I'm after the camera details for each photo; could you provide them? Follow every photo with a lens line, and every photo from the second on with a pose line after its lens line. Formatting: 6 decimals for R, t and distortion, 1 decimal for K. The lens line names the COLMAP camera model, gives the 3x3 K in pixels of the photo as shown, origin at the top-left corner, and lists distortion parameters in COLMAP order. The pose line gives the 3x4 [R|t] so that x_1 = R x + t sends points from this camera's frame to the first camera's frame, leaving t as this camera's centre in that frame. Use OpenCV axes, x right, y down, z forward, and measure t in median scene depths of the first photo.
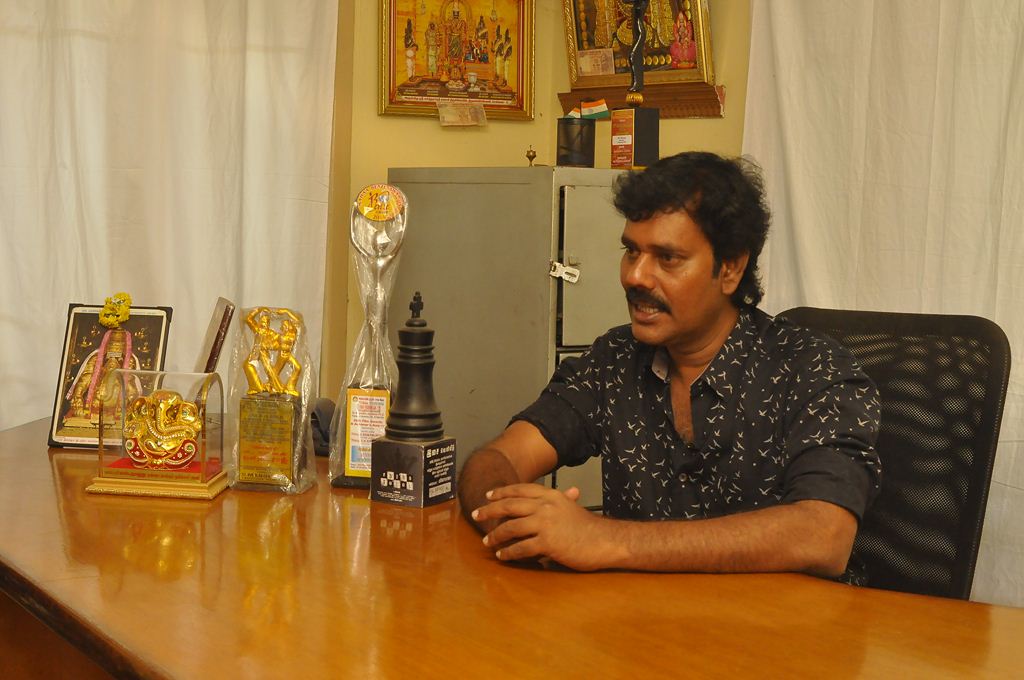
lens RADIAL K [[1528.0, 0, 512.0], [0, 1528.0, 340.0], [0, 0, 1]] dist [-0.152296, -0.006121]
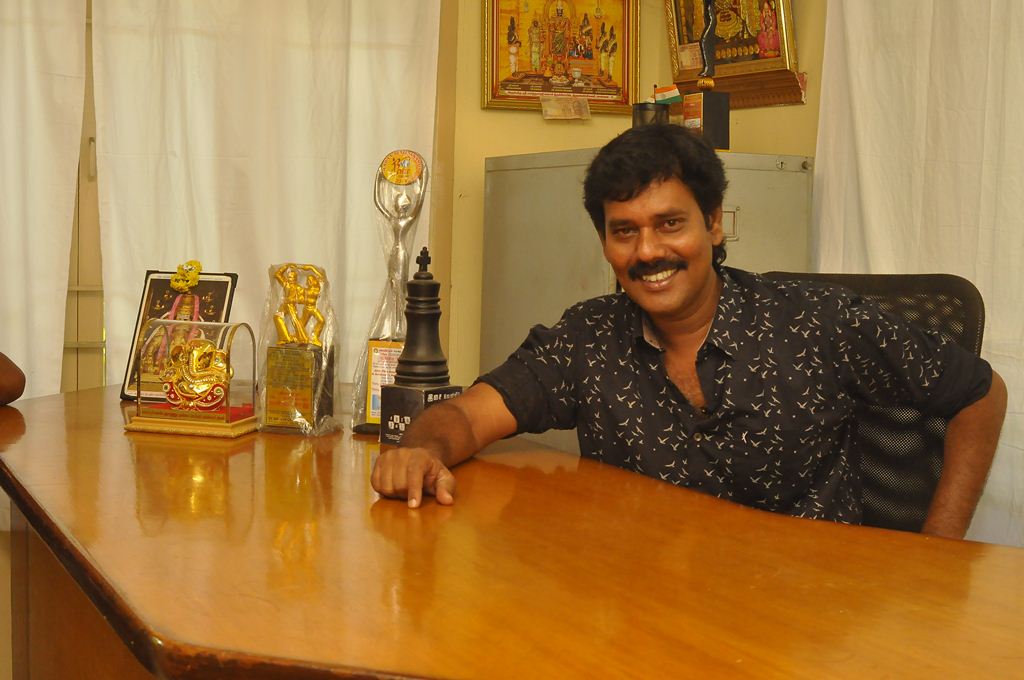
lens RADIAL K [[1528.0, 0, 512.0], [0, 1528.0, 340.0], [0, 0, 1]] dist [-0.152296, -0.006121]
pose [[0.987072, 0.008686, -0.160040, 0.142308], [-0.012424, 0.999673, -0.022371, 0.047463], [0.159793, 0.024070, 0.986857, -0.033774]]
